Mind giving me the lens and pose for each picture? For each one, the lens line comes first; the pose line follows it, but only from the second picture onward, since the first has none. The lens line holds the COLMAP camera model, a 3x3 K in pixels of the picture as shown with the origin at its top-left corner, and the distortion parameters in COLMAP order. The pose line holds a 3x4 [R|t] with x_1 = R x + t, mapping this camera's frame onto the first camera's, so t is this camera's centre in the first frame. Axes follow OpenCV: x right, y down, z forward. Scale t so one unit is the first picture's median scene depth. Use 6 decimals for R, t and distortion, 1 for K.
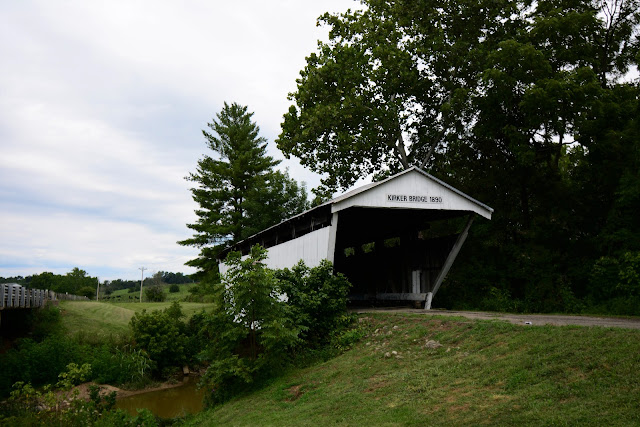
lens RADIAL K [[598.1, 0, 341.6], [0, 598.1, 212.3], [0, 0, 1]] dist [0.003707, -0.015255]
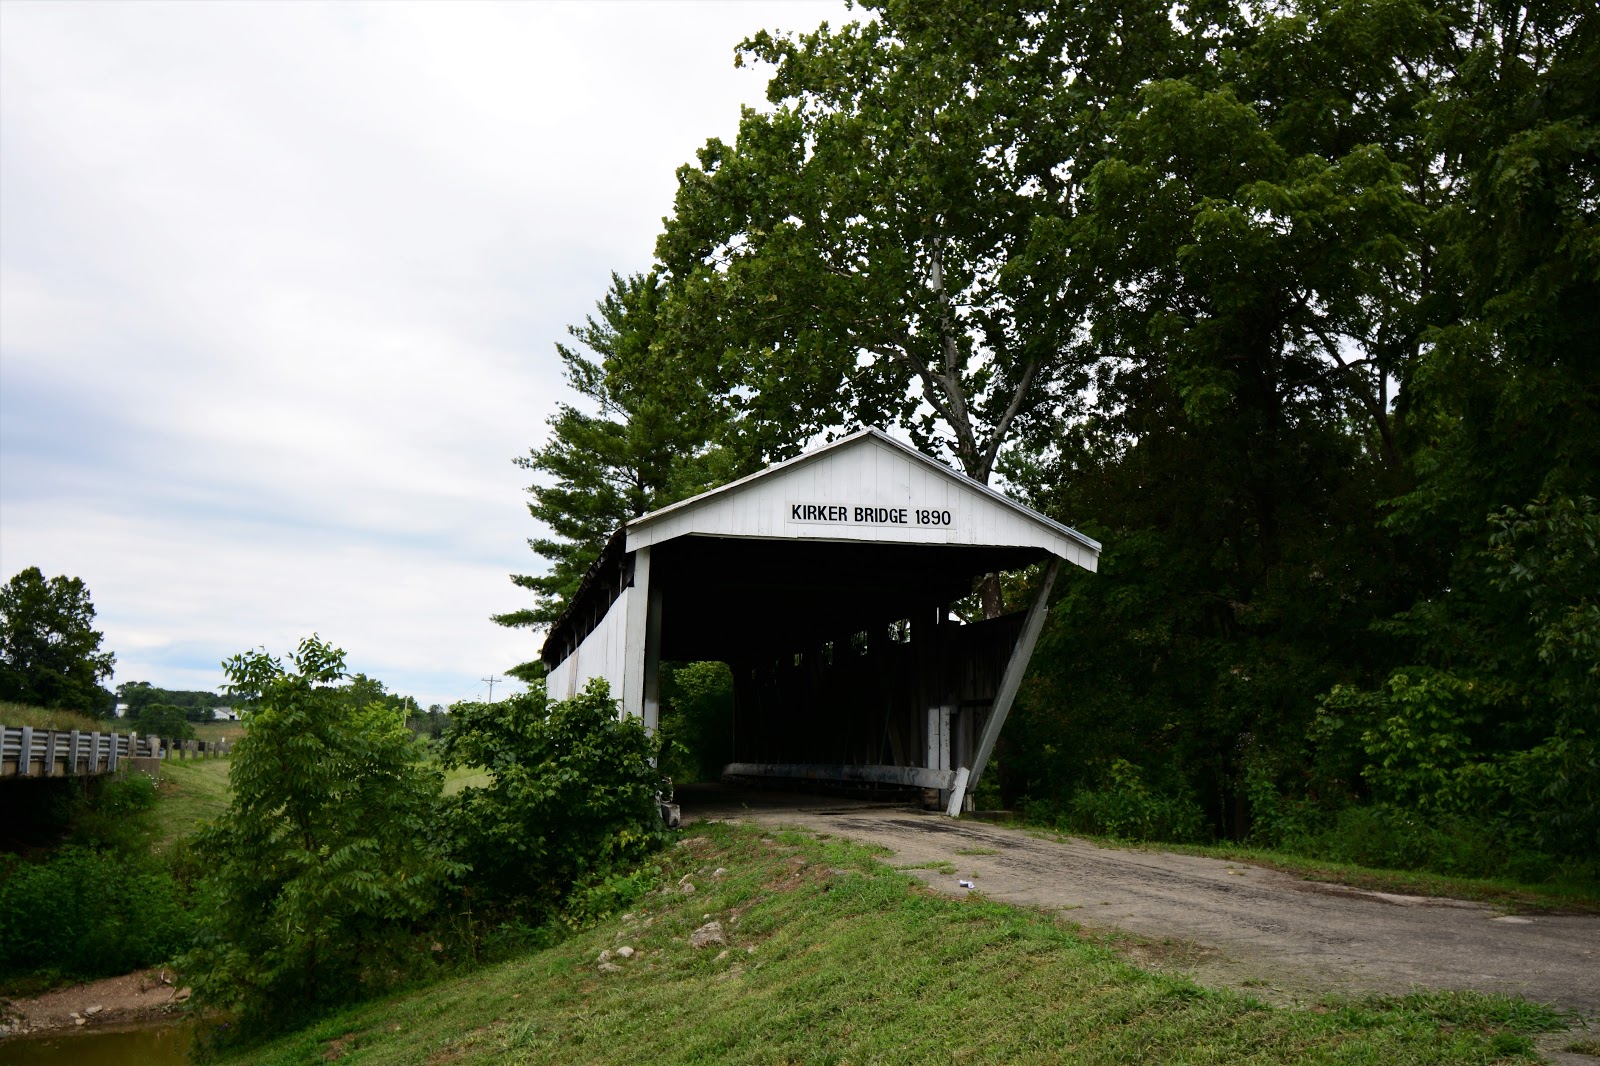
lens RADIAL K [[1462.6, 0, 852.6], [0, 1462.6, 531.3], [0, 0, 1]] dist [-0.003487, 0.000298]
pose [[0.992071, 0.004570, -0.125592, 0.214870], [-0.005845, 0.999935, -0.009785, -0.003473], [0.125539, 0.010442, 0.992034, 0.104642]]
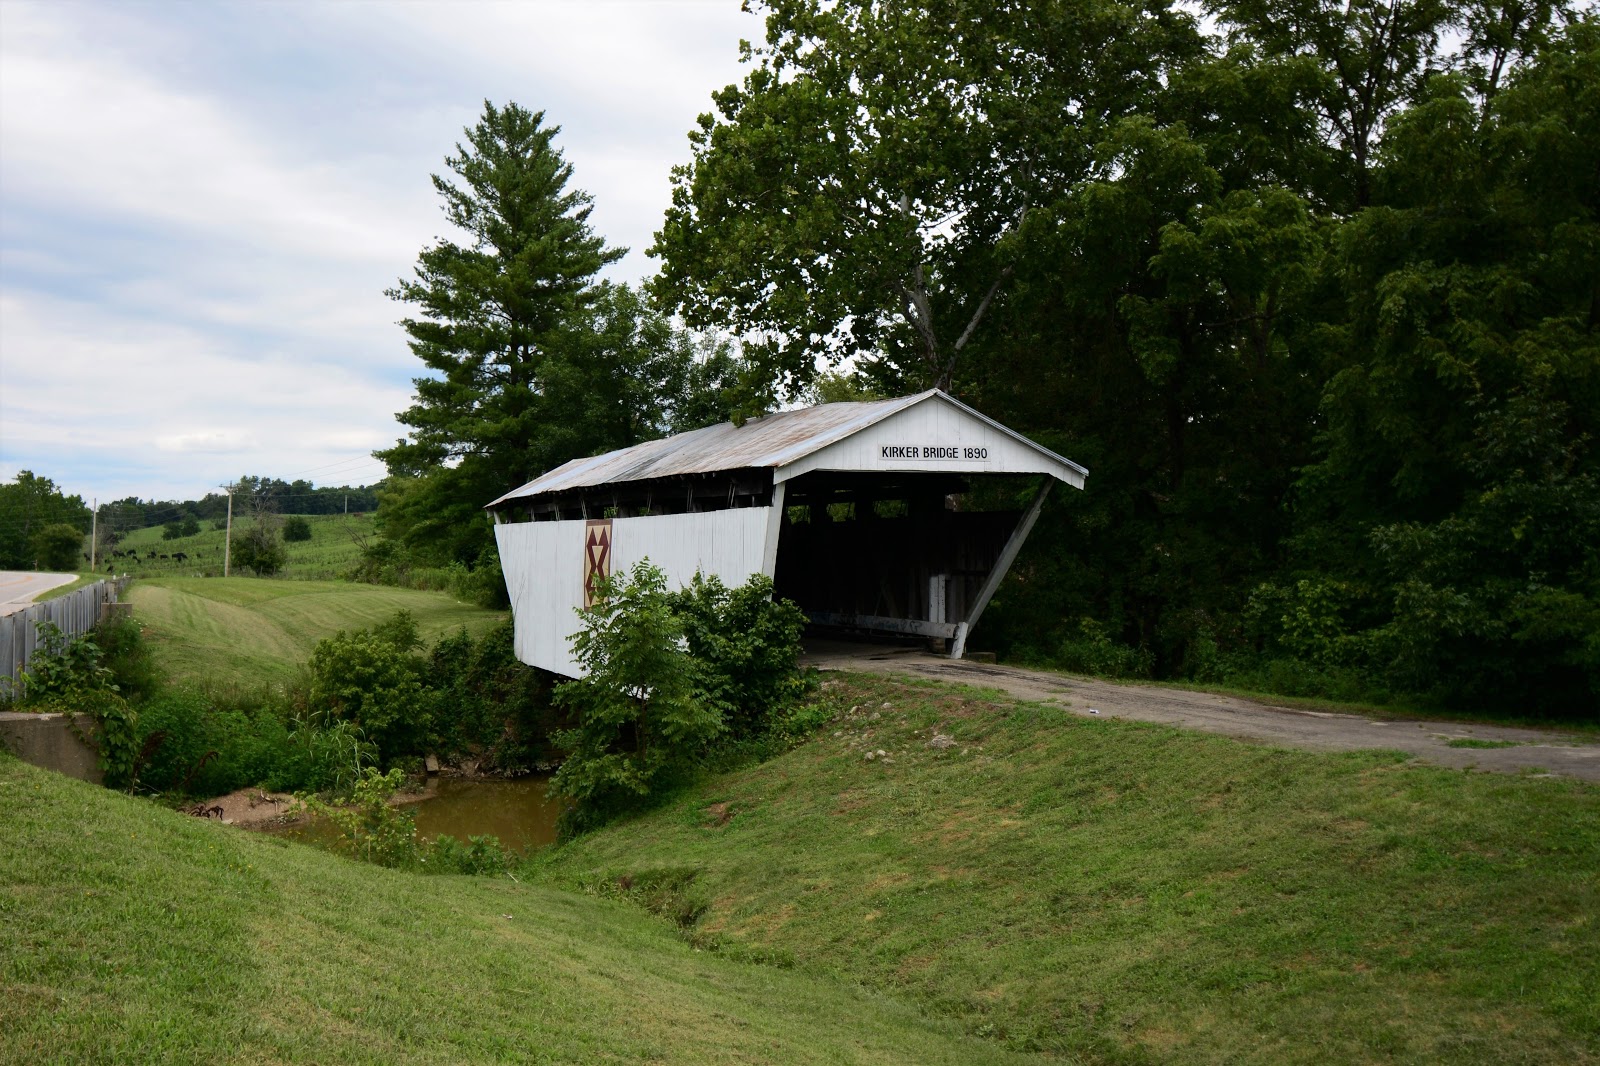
lens RADIAL K [[1773.4, 0, 800.0], [0, 1773.4, 533.0], [0, 0, 1]] dist [0.010721, 0.001268]
pose [[0.999575, 0.016750, 0.023840, -0.026929], [-0.019776, 0.990929, 0.132923, -0.148084], [-0.021397, -0.133338, 0.990840, -0.498063]]
